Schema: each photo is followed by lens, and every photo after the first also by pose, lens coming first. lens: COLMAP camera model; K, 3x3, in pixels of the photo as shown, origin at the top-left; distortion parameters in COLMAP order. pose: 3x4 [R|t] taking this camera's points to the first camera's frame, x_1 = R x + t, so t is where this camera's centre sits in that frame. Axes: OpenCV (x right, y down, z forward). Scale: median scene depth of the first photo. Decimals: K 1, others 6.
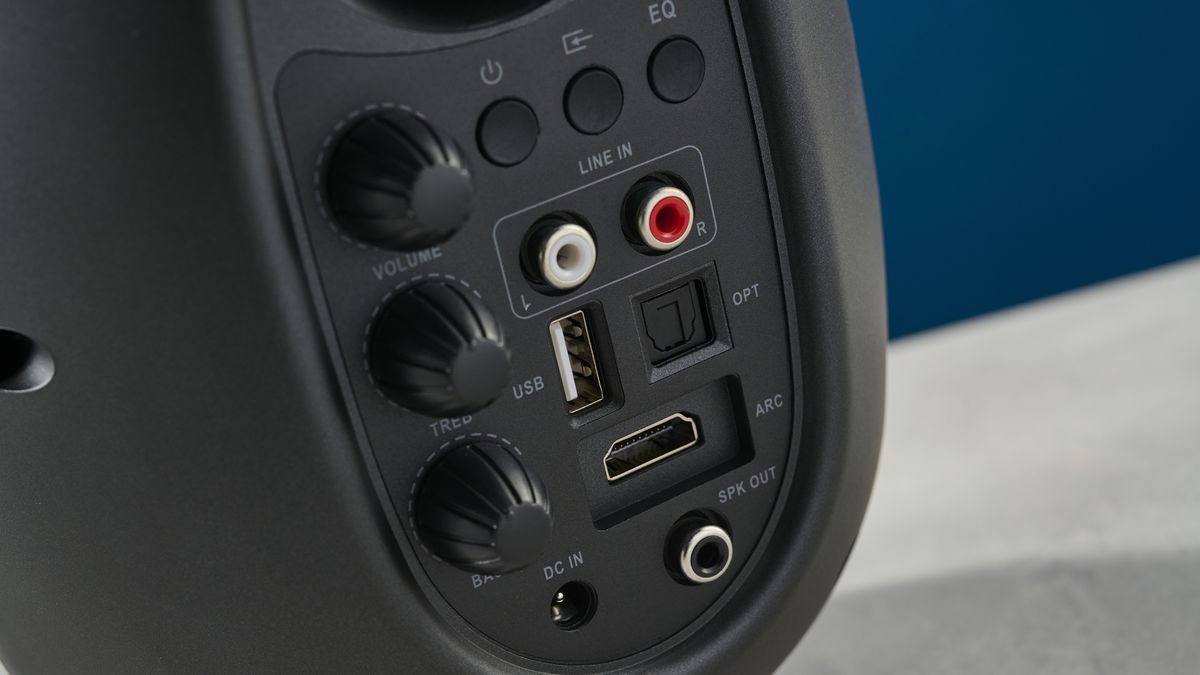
lens RADIAL K [[1989.1, 0, 600.0], [0, 1989.1, 337.5], [0, 0, 1]] dist [-0.033261, -0.055707]
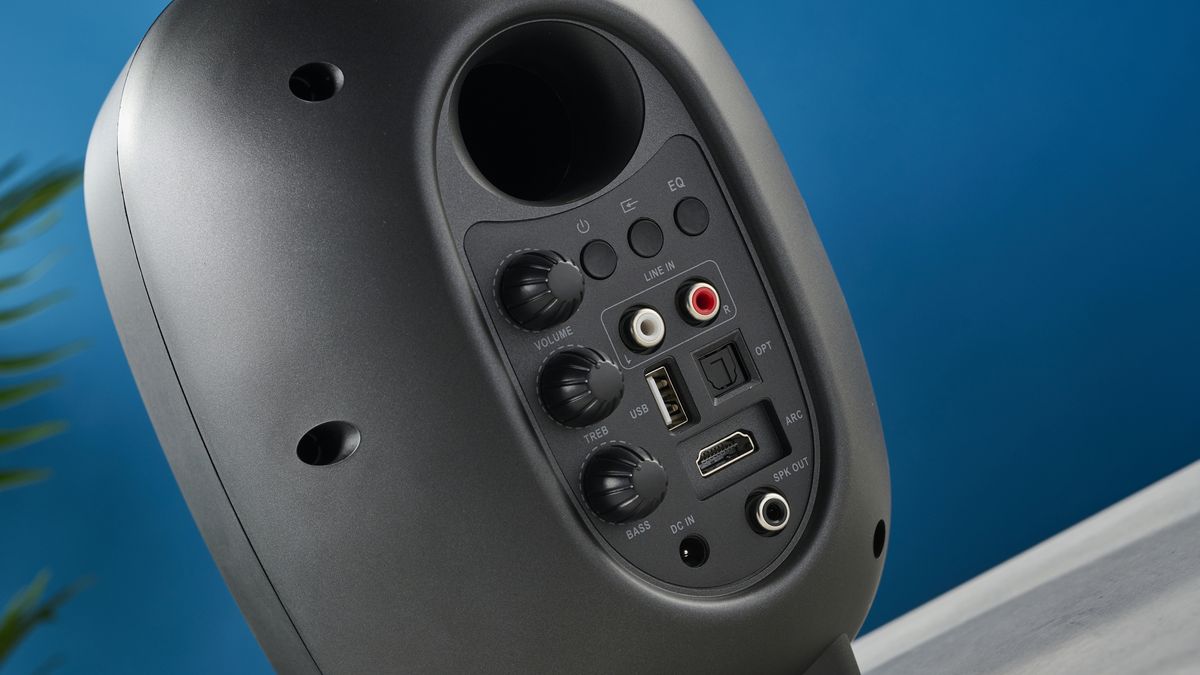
lens RADIAL K [[1989.1, 0, 600.0], [0, 1989.1, 337.5], [0, 0, 1]] dist [-0.033261, -0.055707]
pose [[0.979555, -0.193712, -0.054284, 0.034063], [0.168994, 0.938734, -0.300366, 0.462245], [0.109143, 0.285051, 0.952278, -0.603054]]
